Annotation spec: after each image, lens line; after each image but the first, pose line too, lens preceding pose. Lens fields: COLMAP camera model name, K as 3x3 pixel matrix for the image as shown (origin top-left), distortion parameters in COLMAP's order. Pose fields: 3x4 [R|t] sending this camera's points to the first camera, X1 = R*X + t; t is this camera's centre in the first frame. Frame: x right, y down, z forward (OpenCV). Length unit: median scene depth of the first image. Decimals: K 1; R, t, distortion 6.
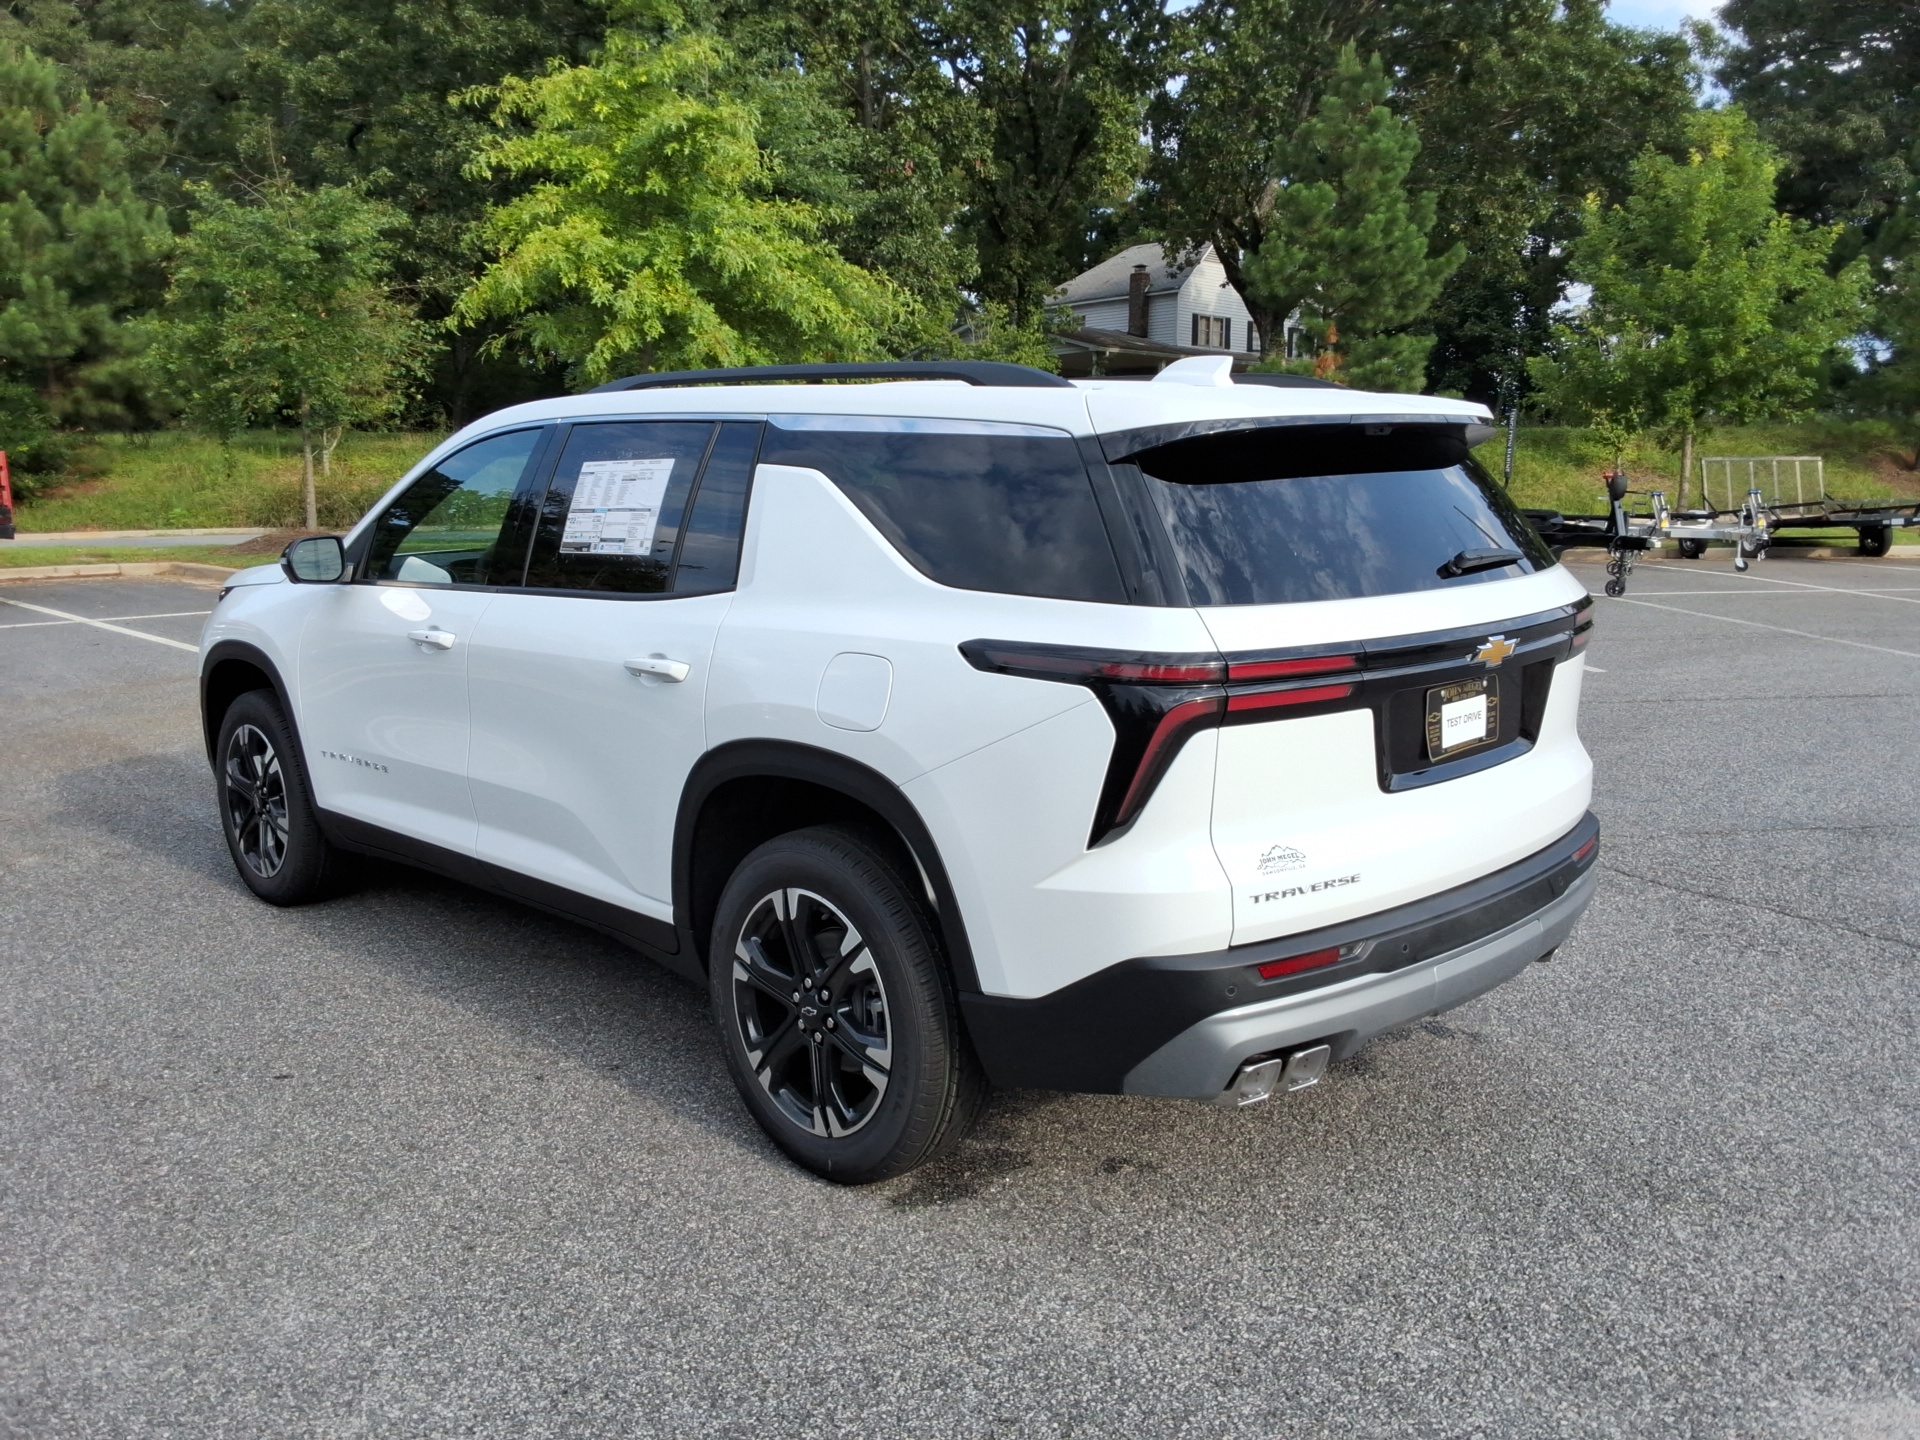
lens RADIAL K [[1536.2, 0, 967.5], [0, 1536.2, 718.9], [0, 0, 1]] dist [0.103212, -0.159574]
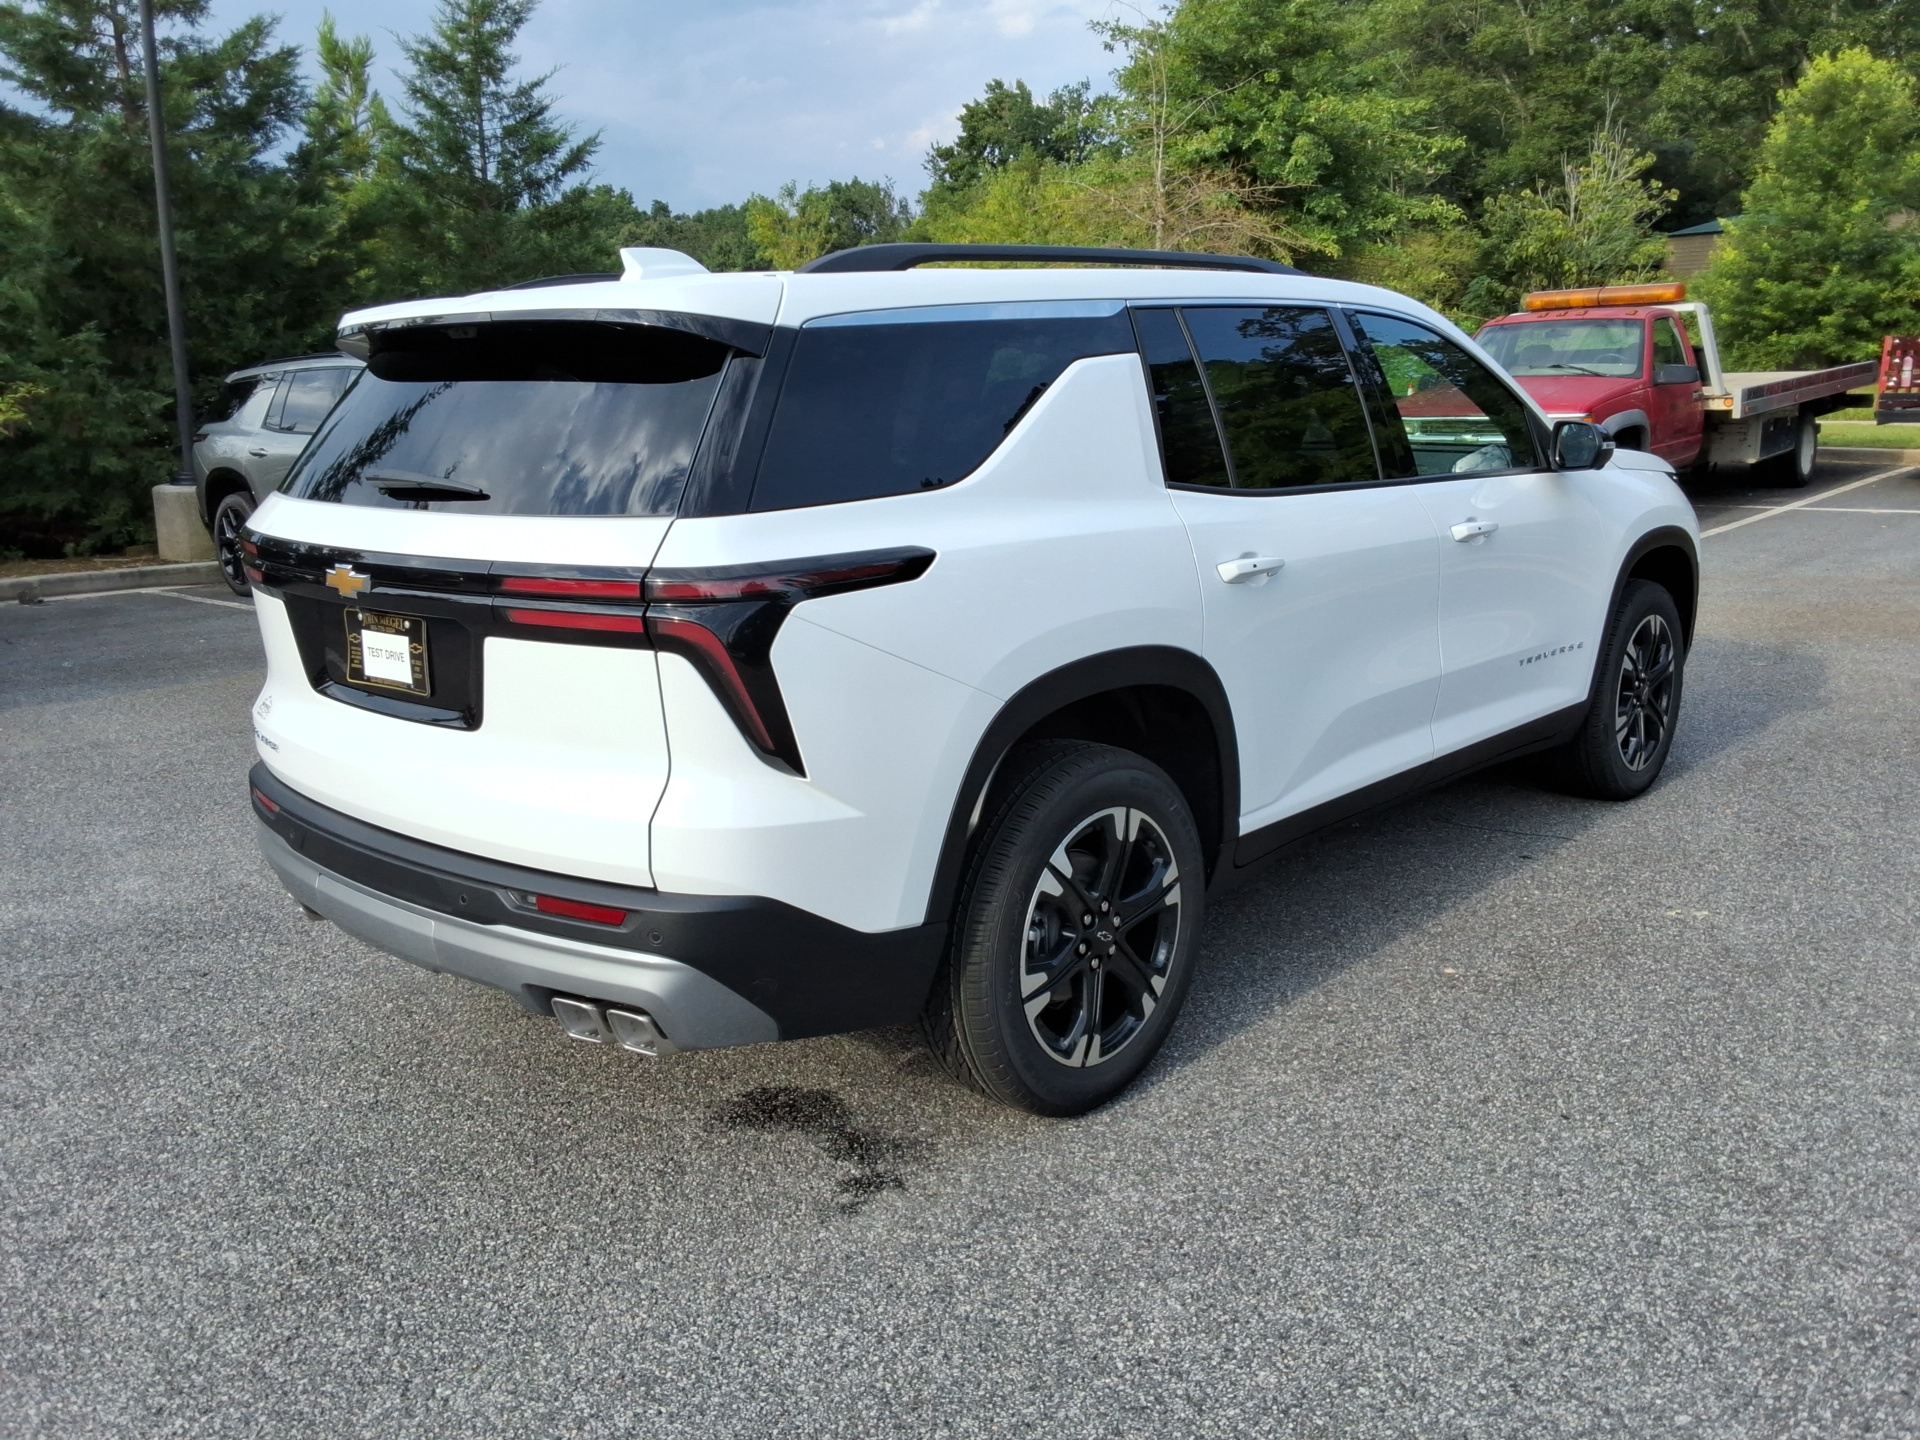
lens RADIAL K [[1536.2, 0, 978.0], [0, 1536.2, 729.0], [0, 0, 1]] dist [0.103212, -0.159574]
pose [[0.052457, 0.229025, -0.972006, 0.297377], [-0.144570, 0.964834, 0.219533, -0.050112], [0.988103, 0.129007, 0.083722, 0.305767]]
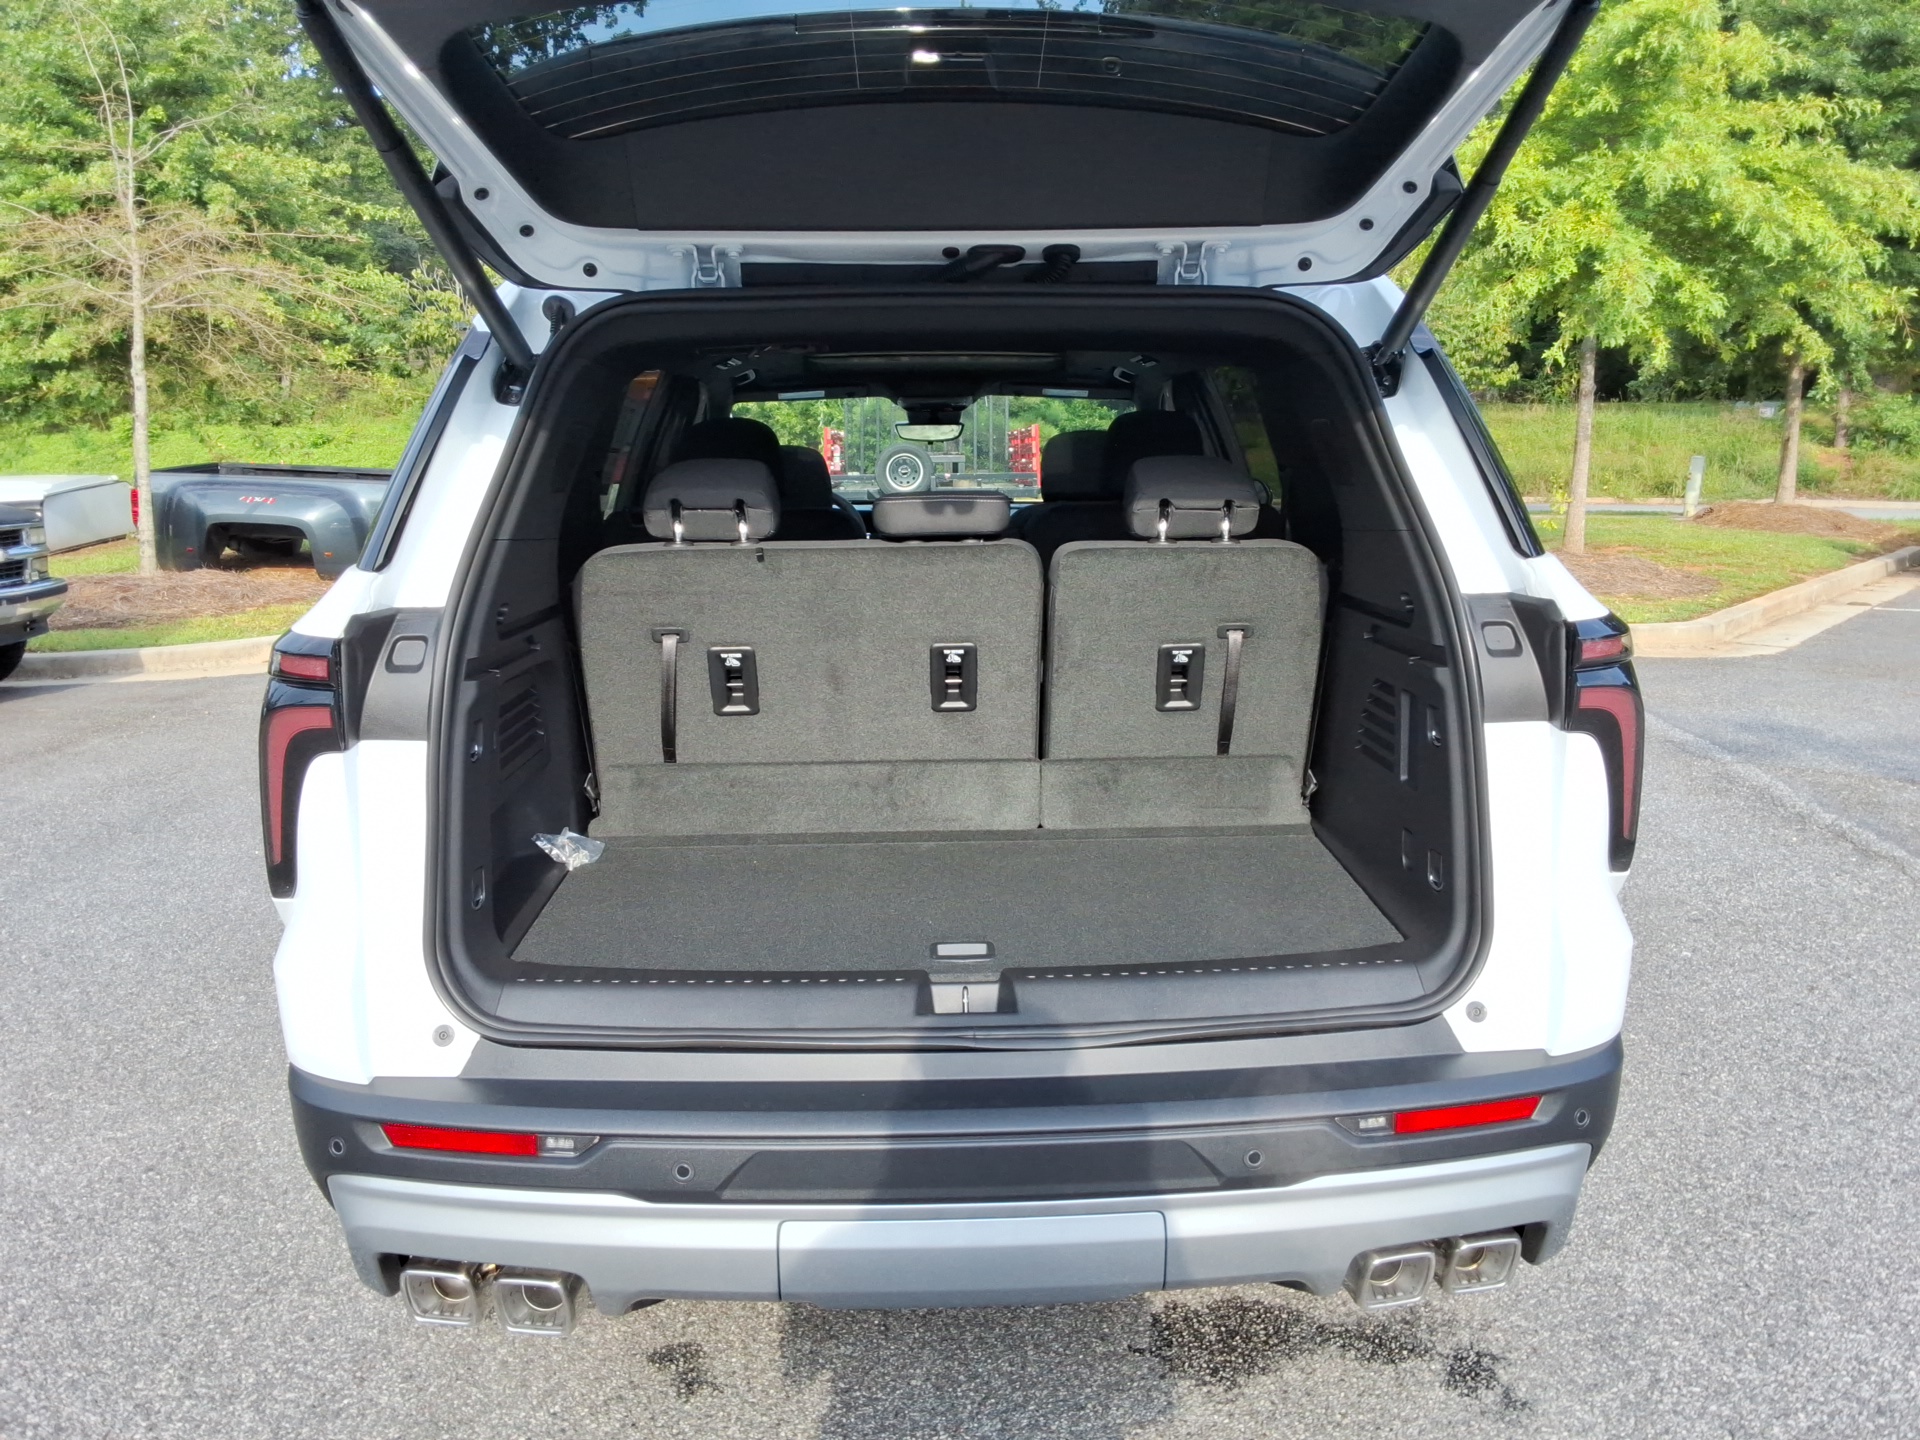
lens RADIAL K [[1536.2, 0, 987.9], [0, 1536.2, 725.3], [0, 0, 1]] dist [0.103212, -0.159574]
pose [[0.734116, 0.124743, -0.667468, 0.167528], [-0.112095, 0.991758, 0.062061, -0.016390], [0.669708, 0.029259, 0.742048, 0.141342]]
